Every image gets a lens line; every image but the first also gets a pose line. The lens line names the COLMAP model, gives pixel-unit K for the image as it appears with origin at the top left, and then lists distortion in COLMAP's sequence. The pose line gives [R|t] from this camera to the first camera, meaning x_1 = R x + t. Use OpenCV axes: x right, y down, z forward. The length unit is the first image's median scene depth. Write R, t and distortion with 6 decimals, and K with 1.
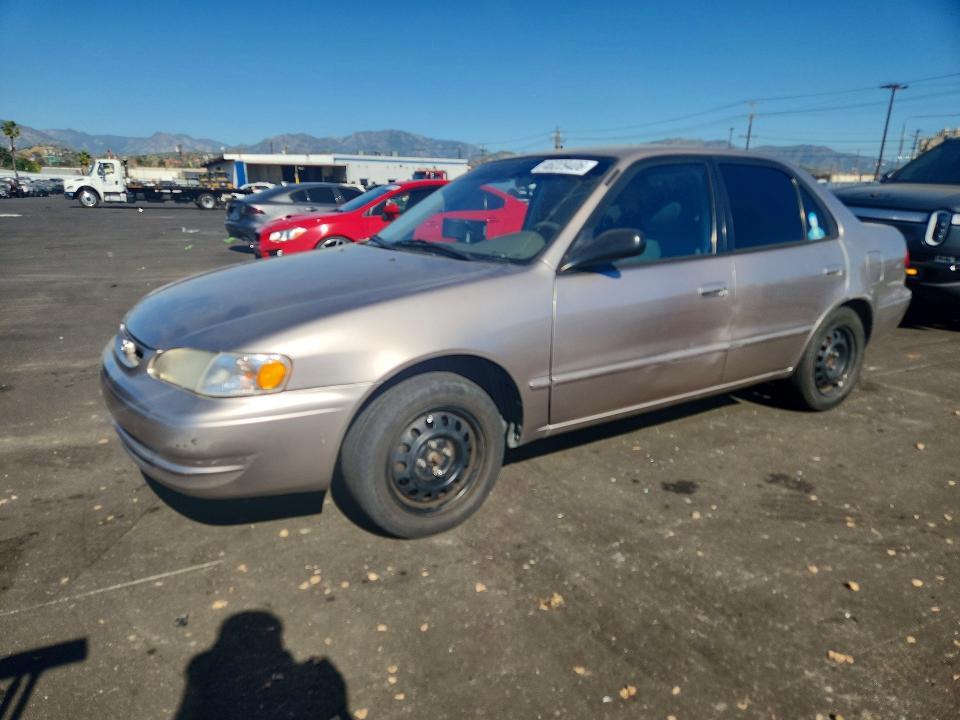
lens RADIAL K [[744.2, 0, 480.0], [0, 744.2, 360.0], [0, 0, 1]] dist [0.027155, -0.003738]
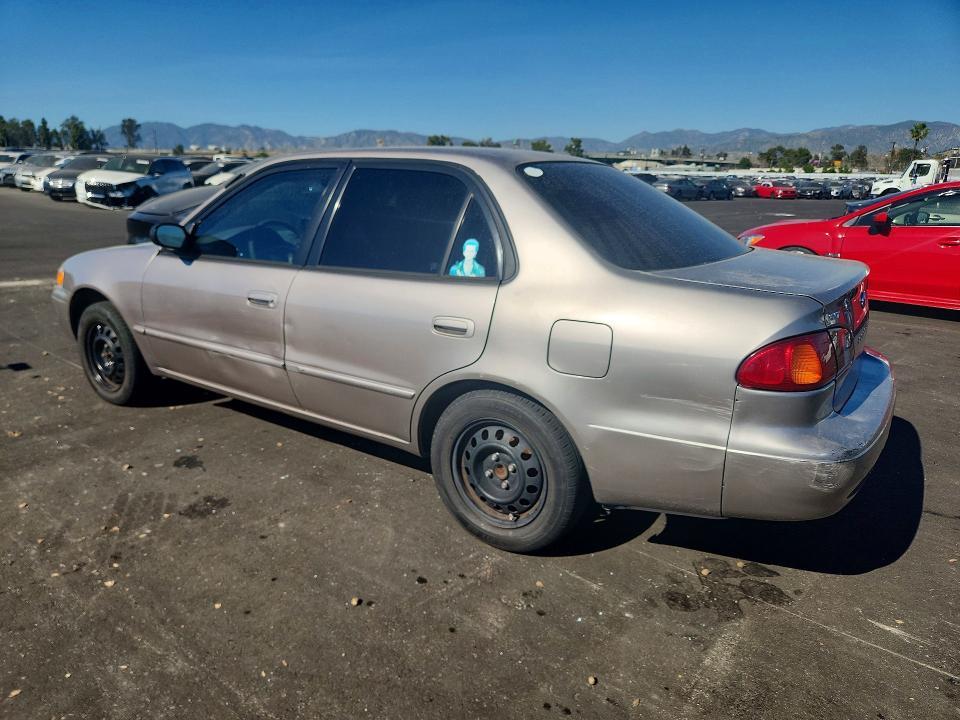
lens RADIAL K [[792.5, 0, 480.0], [0, 792.5, 360.0], [0, 0, 1]] dist [0.003500, 0.000109]
pose [[0.263291, 0.222549, -0.938696, 1.375564], [-0.235023, 0.958508, 0.161326, -0.250382], [0.935651, 0.178139, 0.304671, 0.969928]]
